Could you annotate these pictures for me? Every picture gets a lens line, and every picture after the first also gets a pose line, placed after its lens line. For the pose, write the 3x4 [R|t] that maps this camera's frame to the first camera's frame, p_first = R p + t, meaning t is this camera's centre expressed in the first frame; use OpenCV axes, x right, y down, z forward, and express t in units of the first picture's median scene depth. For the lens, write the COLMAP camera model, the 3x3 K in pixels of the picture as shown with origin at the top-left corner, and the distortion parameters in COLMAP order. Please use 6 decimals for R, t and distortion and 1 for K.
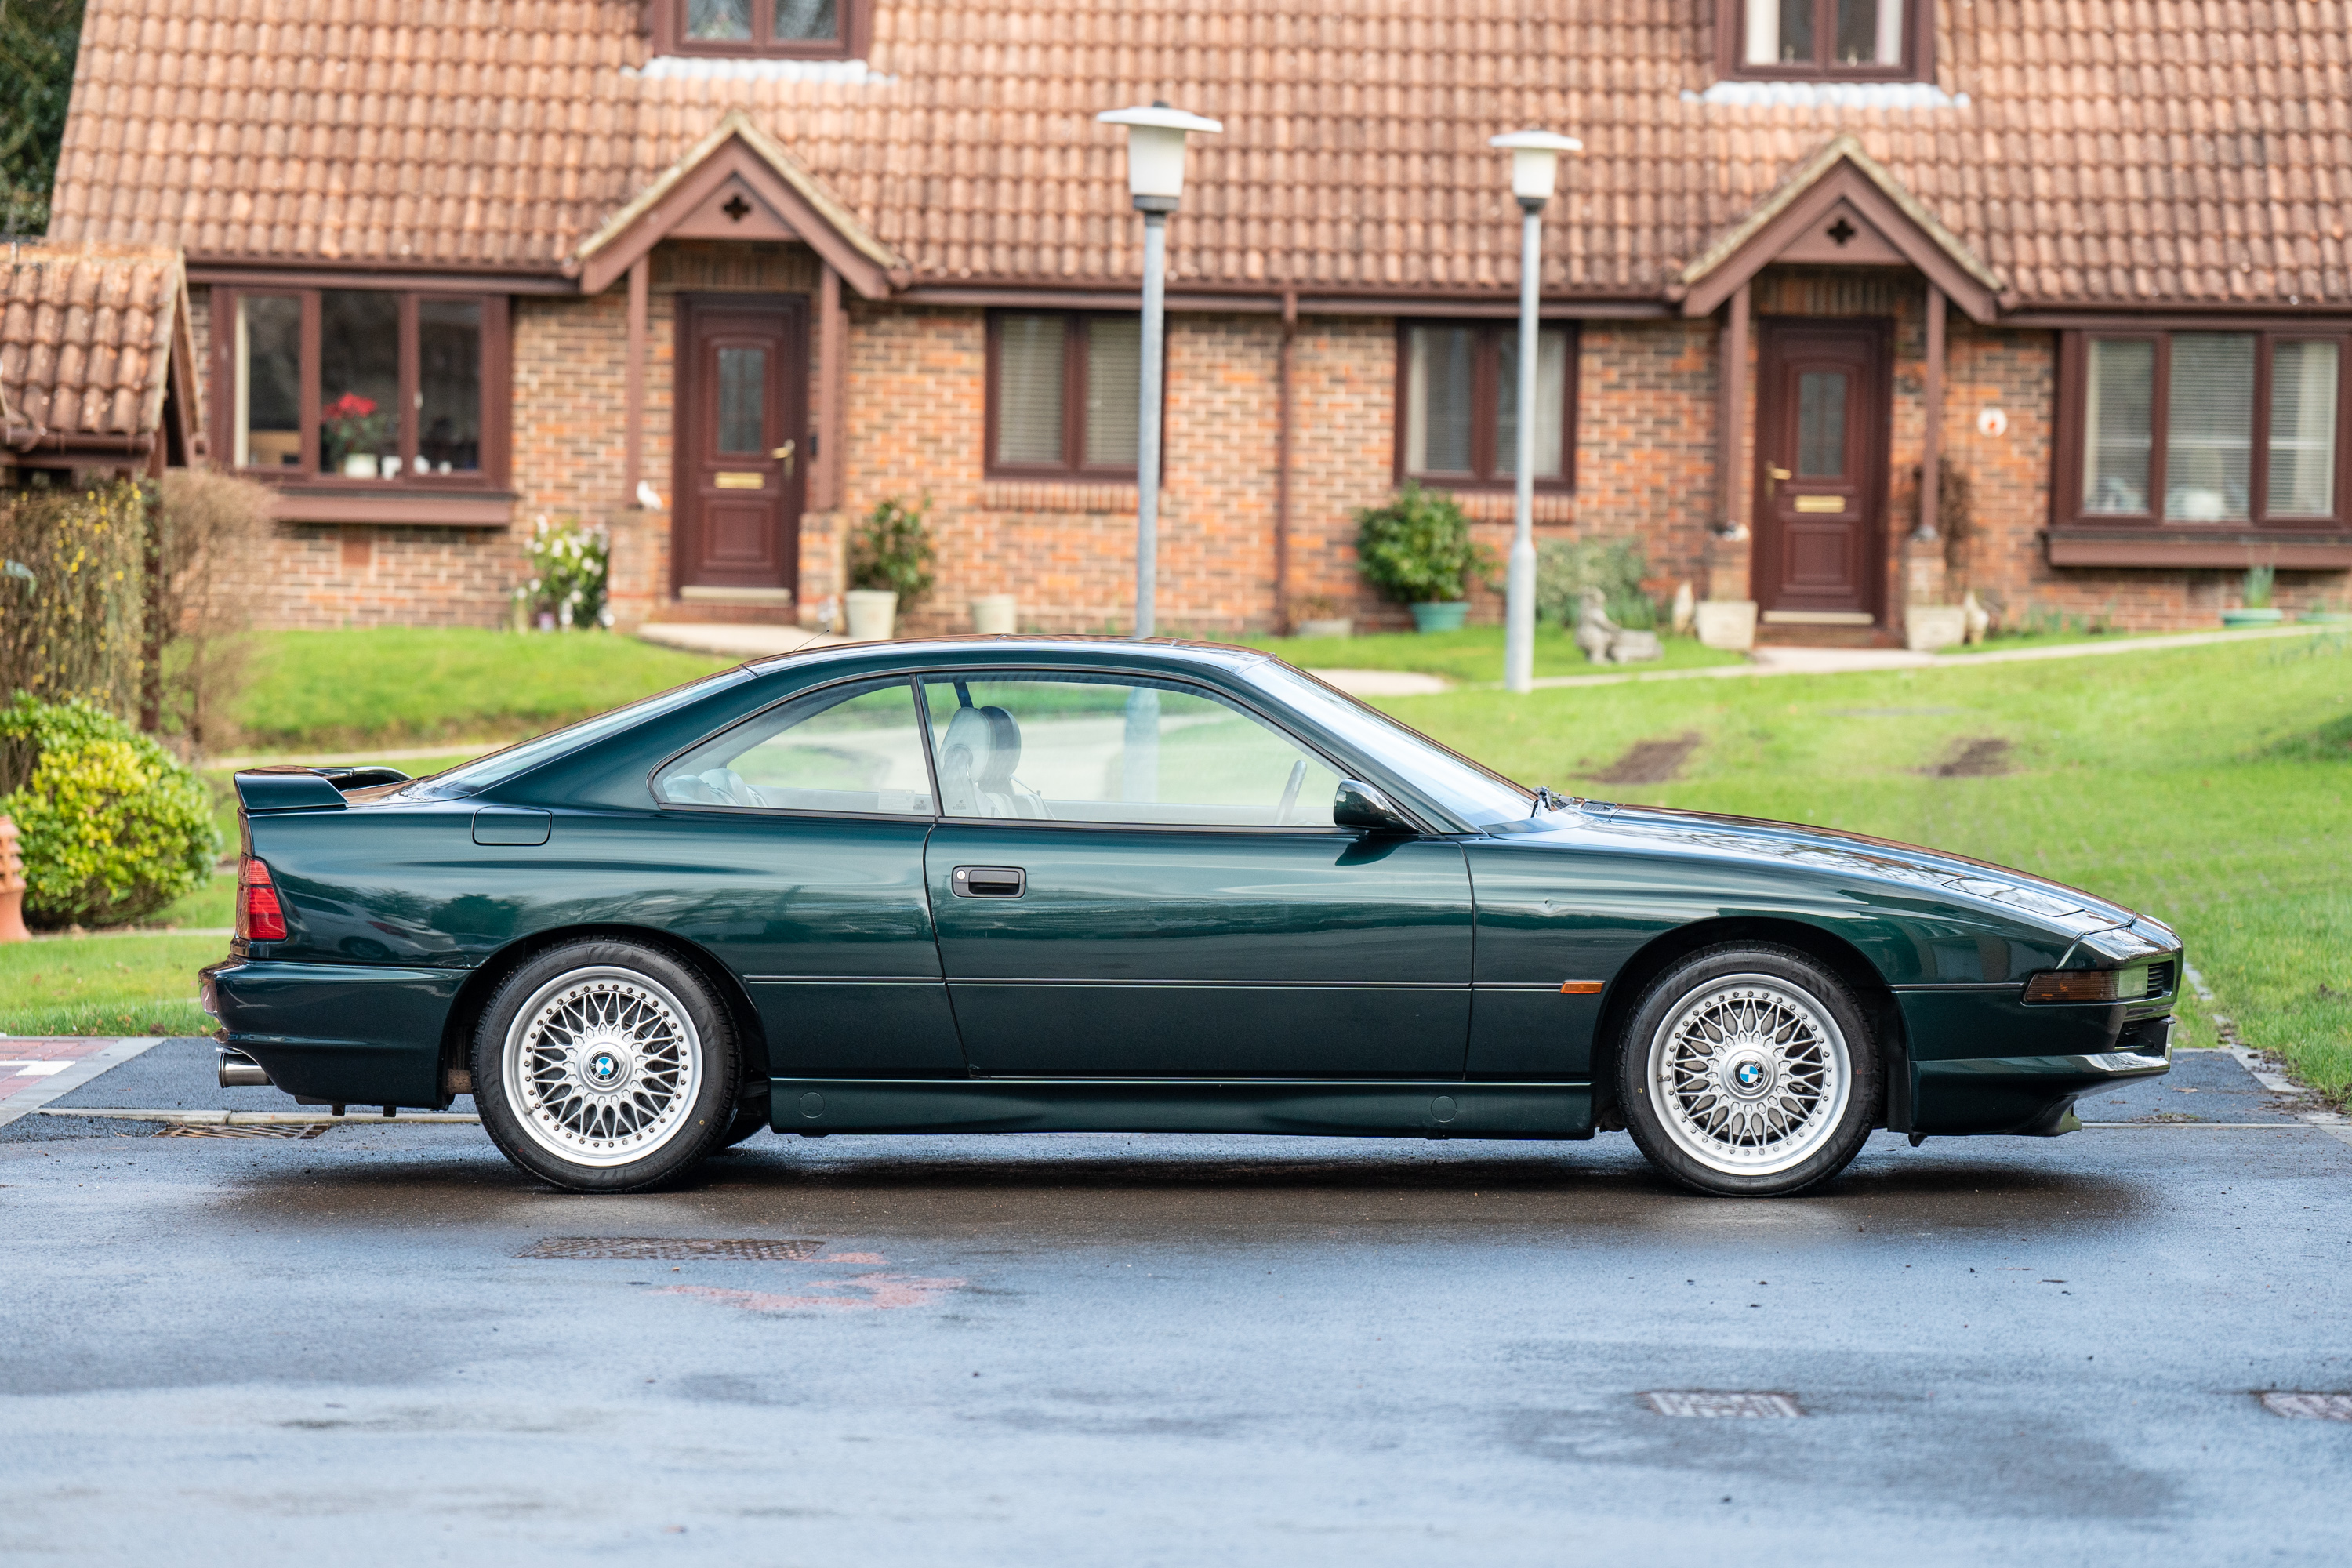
lens RADIAL K [[8487.8, 0, 1133.9], [0, 8487.8, 744.1], [0, 0, 1]] dist [0.782133, -1.575149]
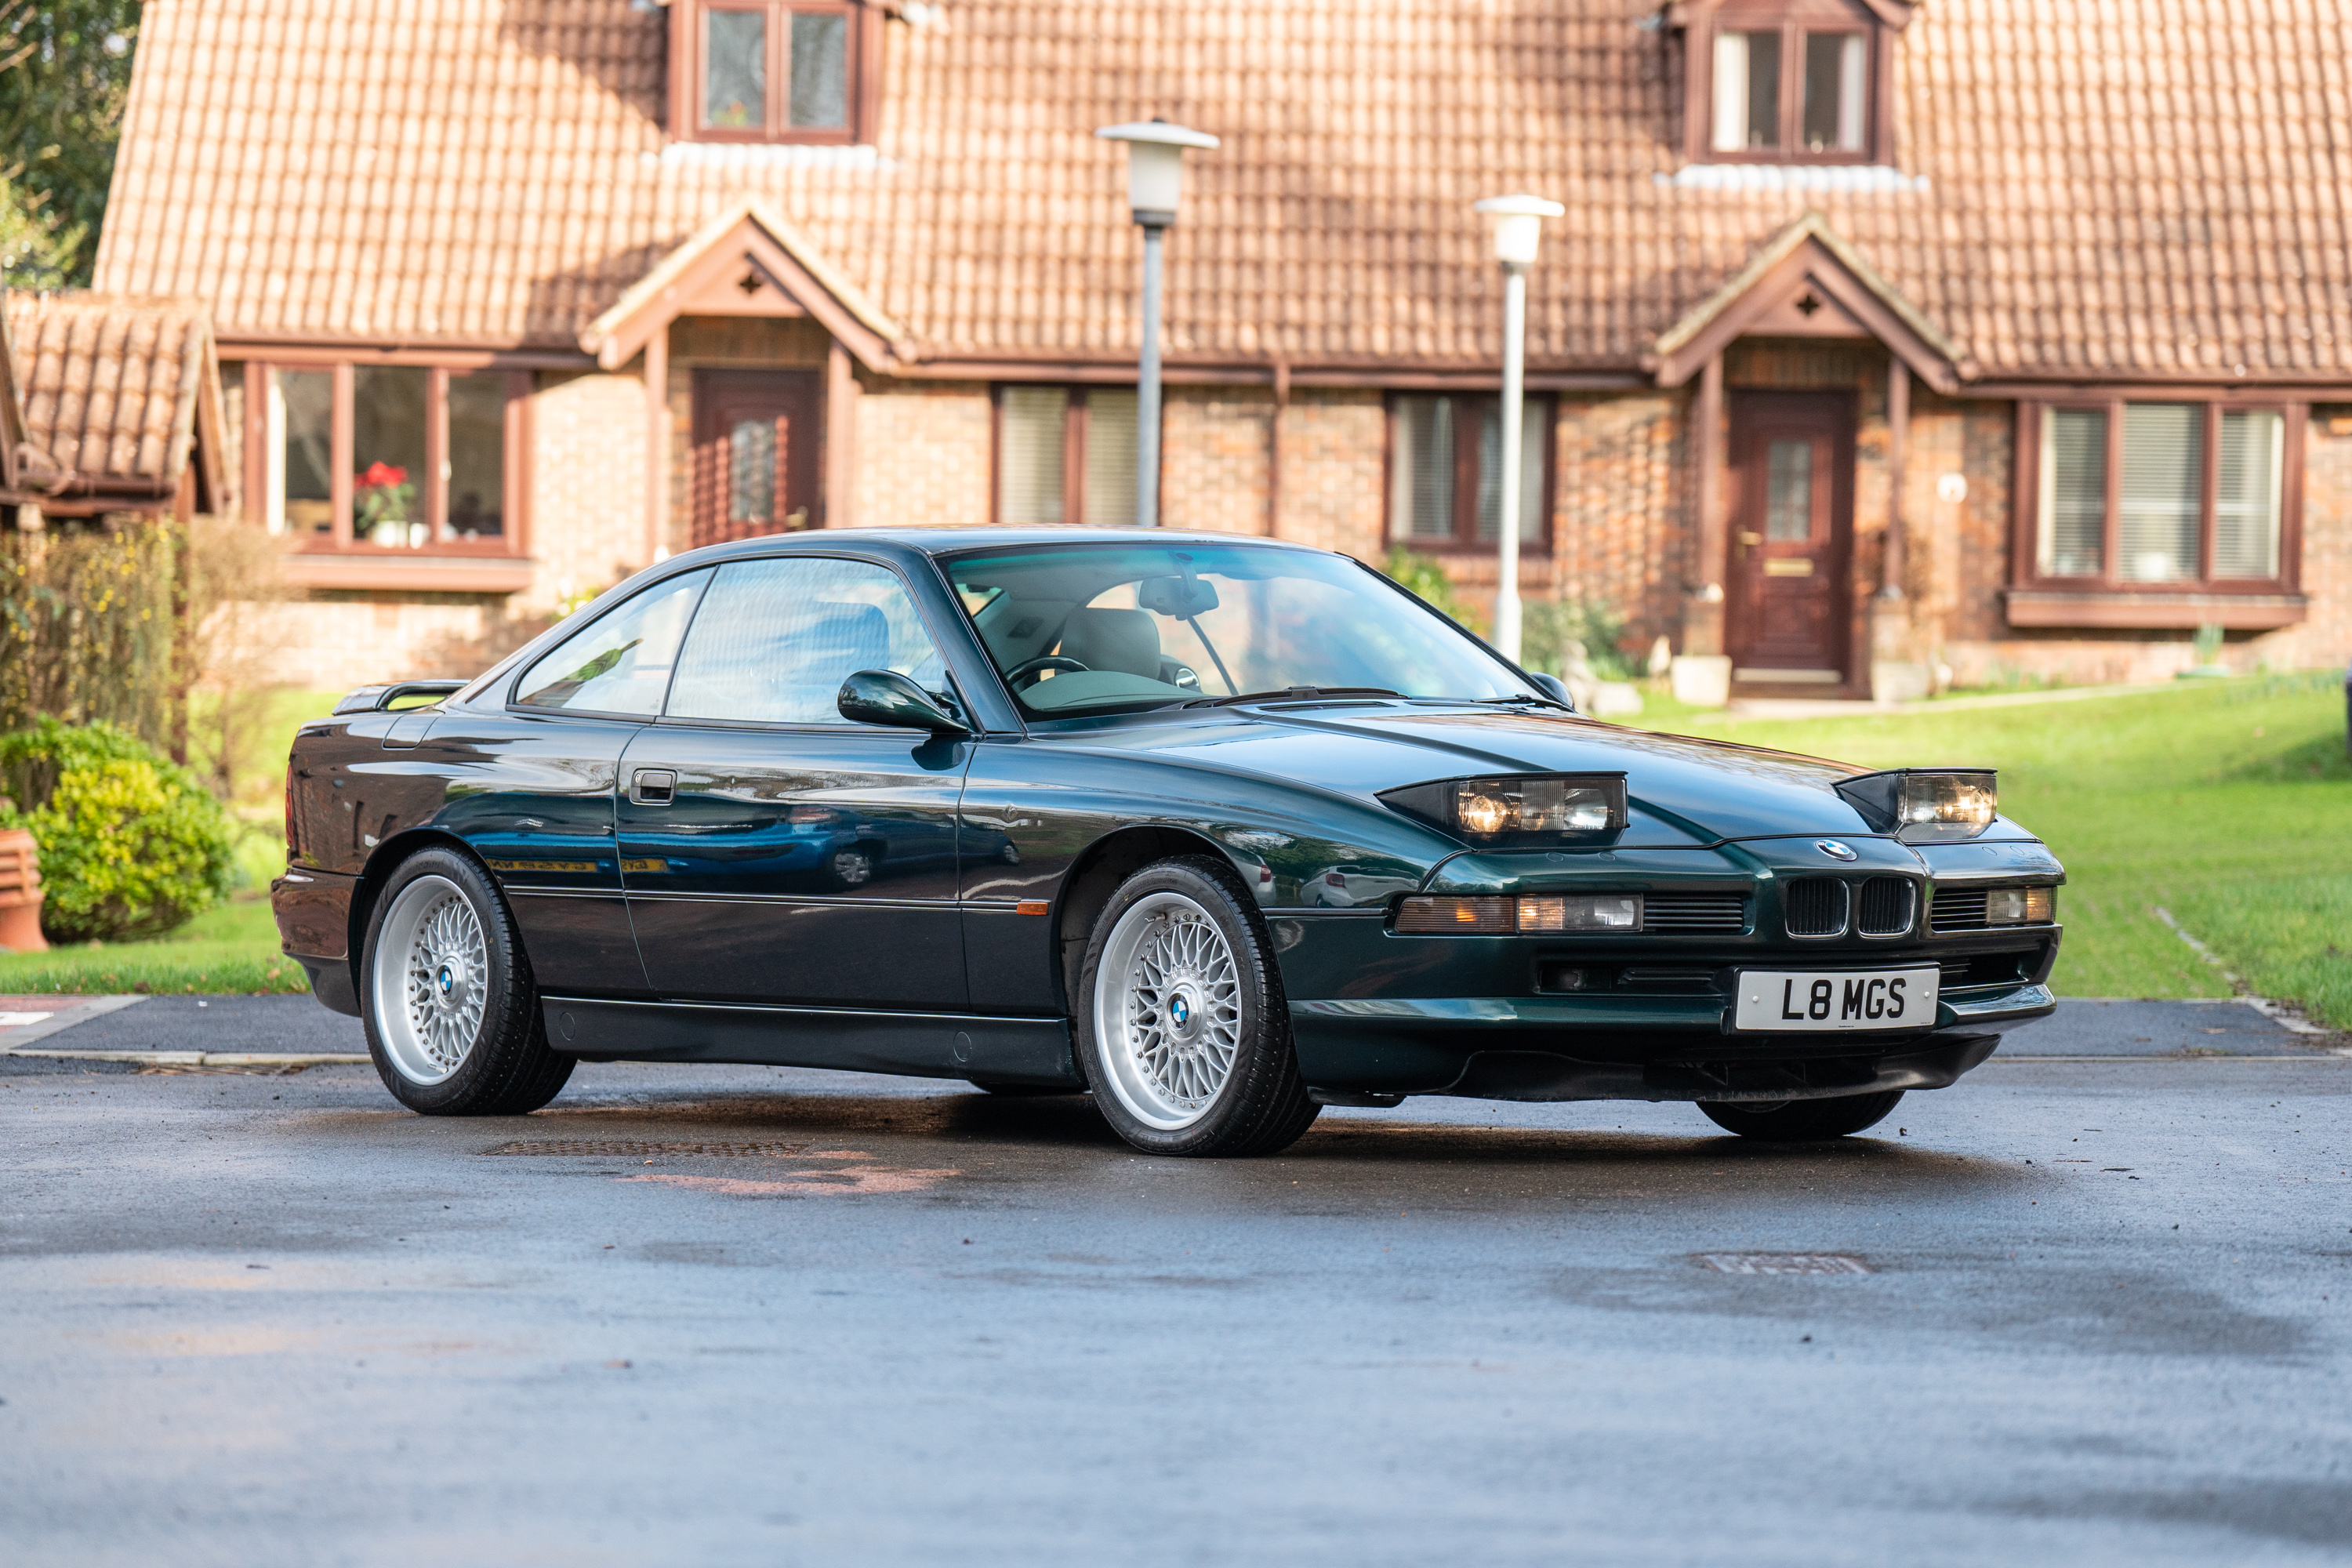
lens RADIAL K [[7747.8, 0, 1176.0], [0, 7747.8, 784.0], [0, 0, 1]] dist [0.587930, -0.298204]
pose [[0.999979, -0.002854, 0.005737, -0.000192], [0.002928, 0.999913, -0.012884, 0.010664], [-0.005700, 0.012901, 0.999901, 0.049660]]
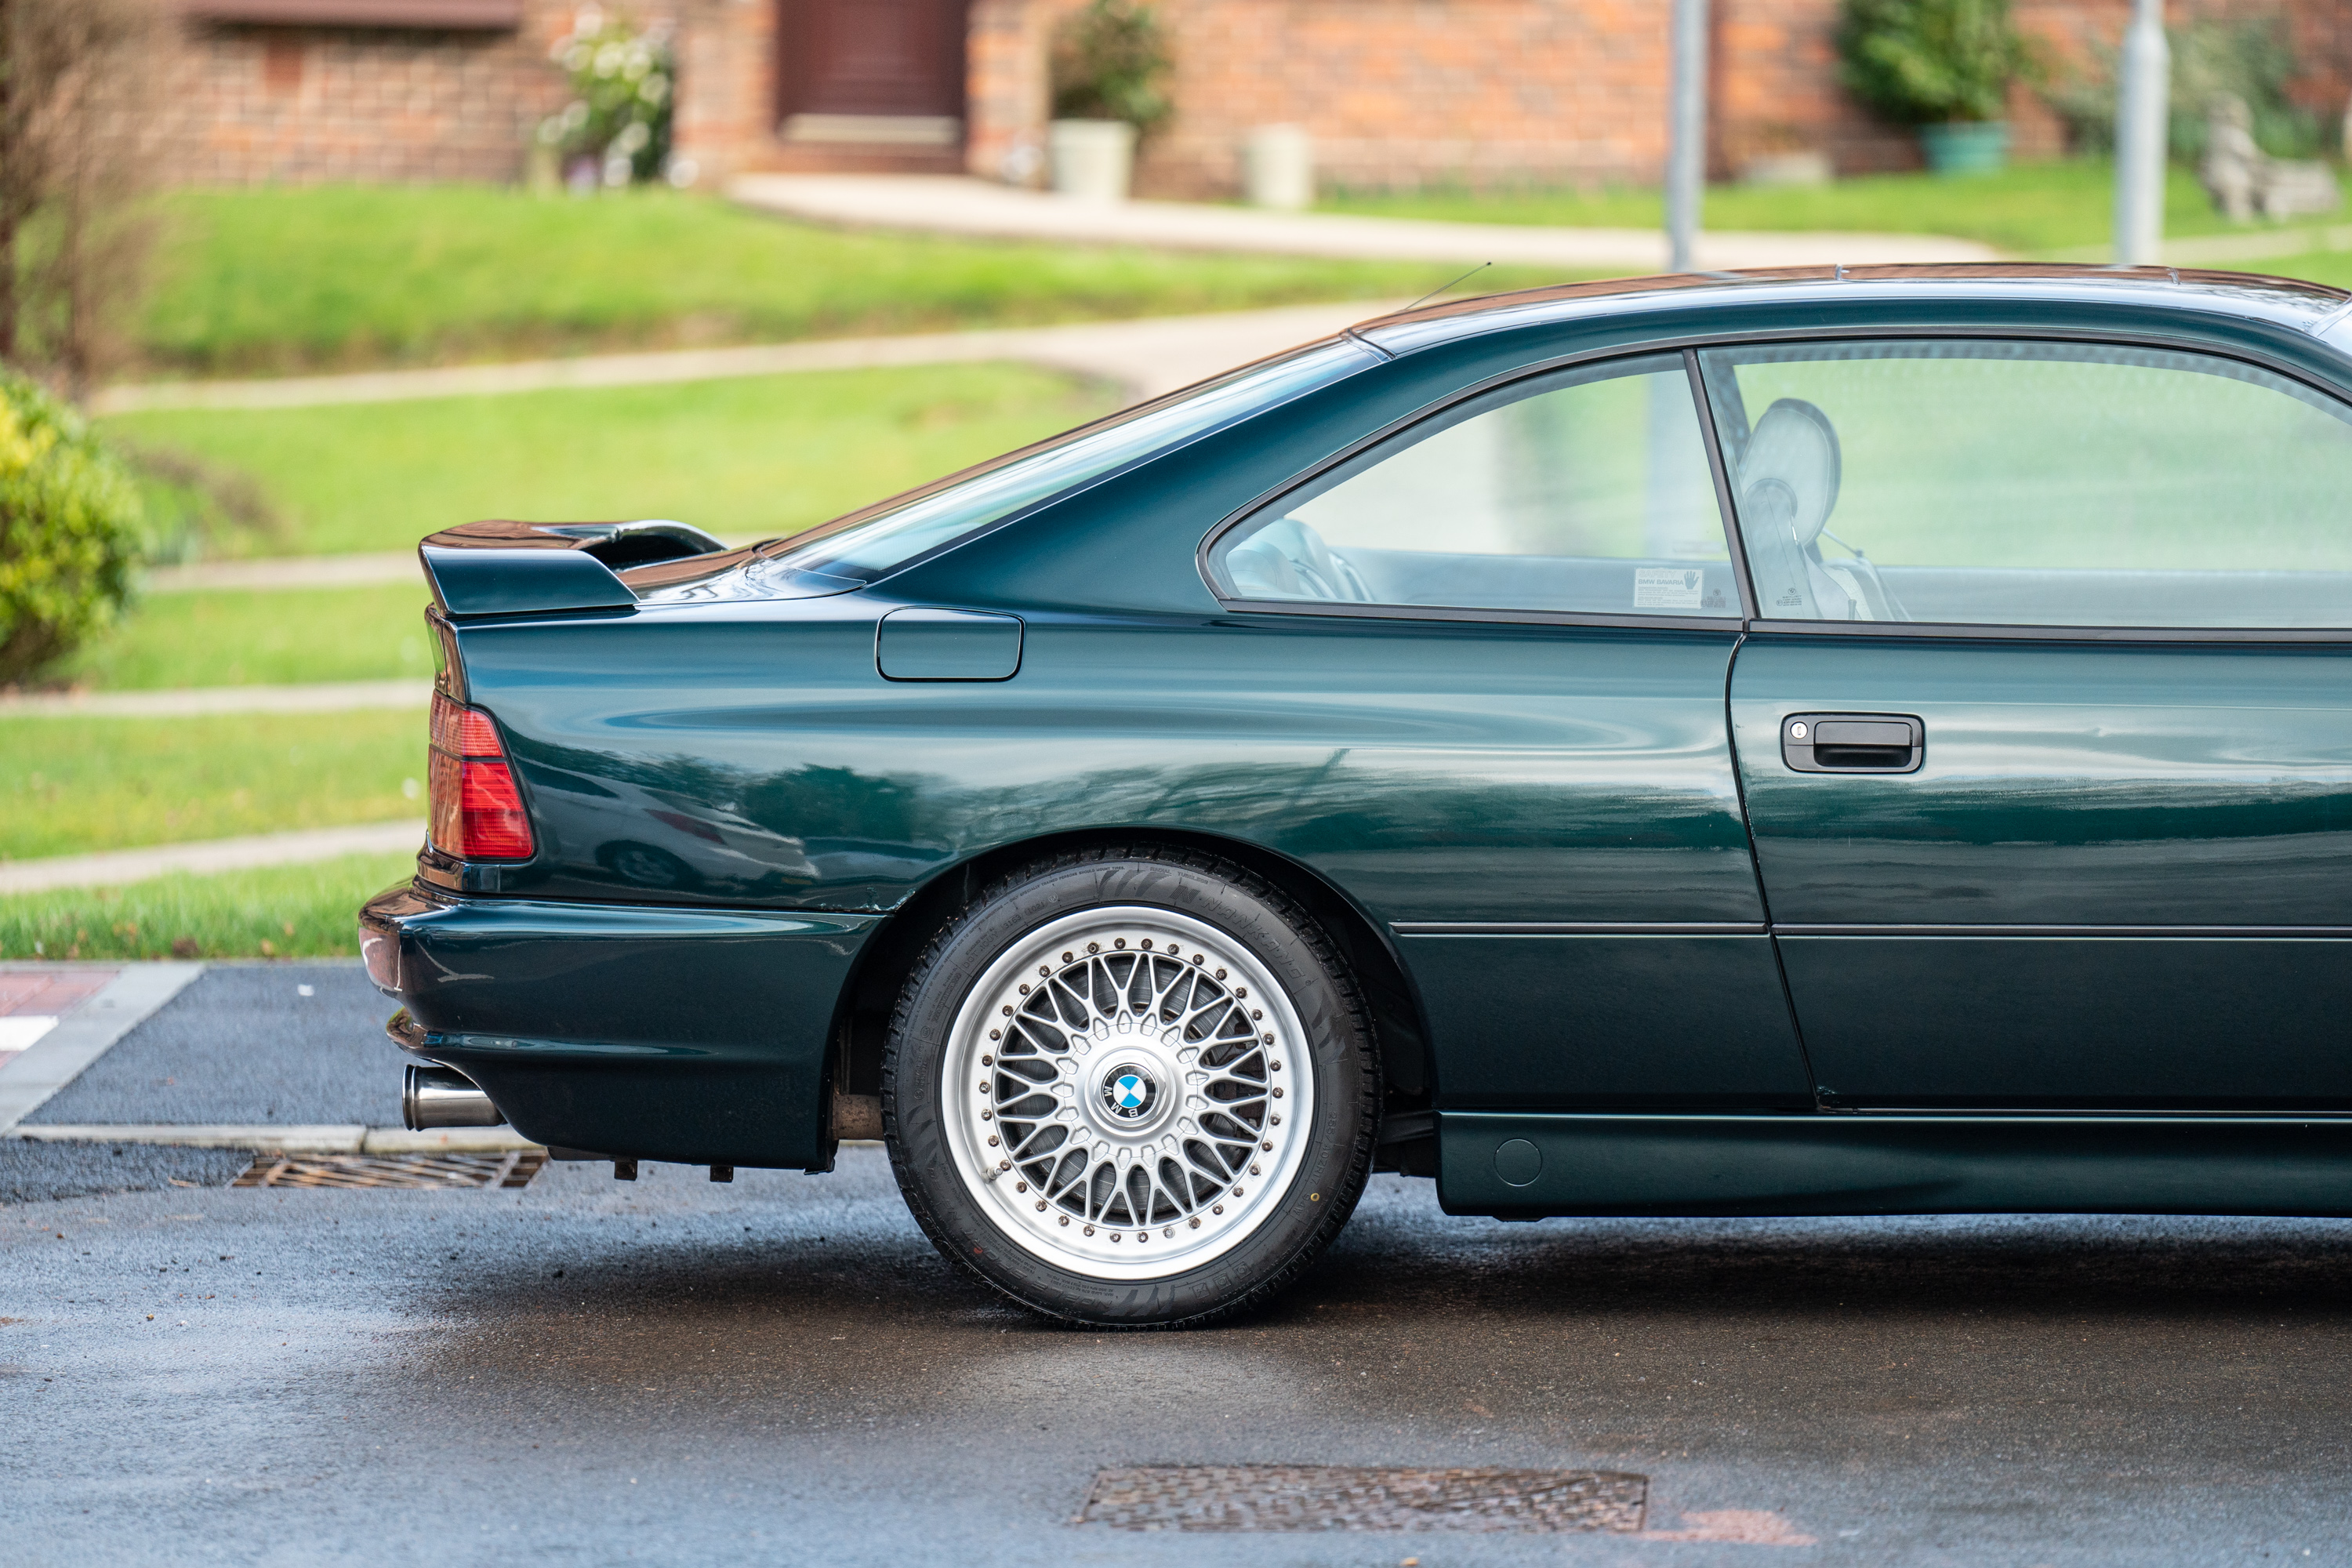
lens RADIAL K [[11702.5, 0, 1176.0], [0, 11702.5, 784.0], [0, 0, 1]] dist [1.764607, 5.944143]
pose [[0.999942, -0.010464, -0.002629, -0.022324], [0.010563, 0.999099, 0.041104, -0.004613], [0.002196, -0.041129, 0.999151, 0.103506]]
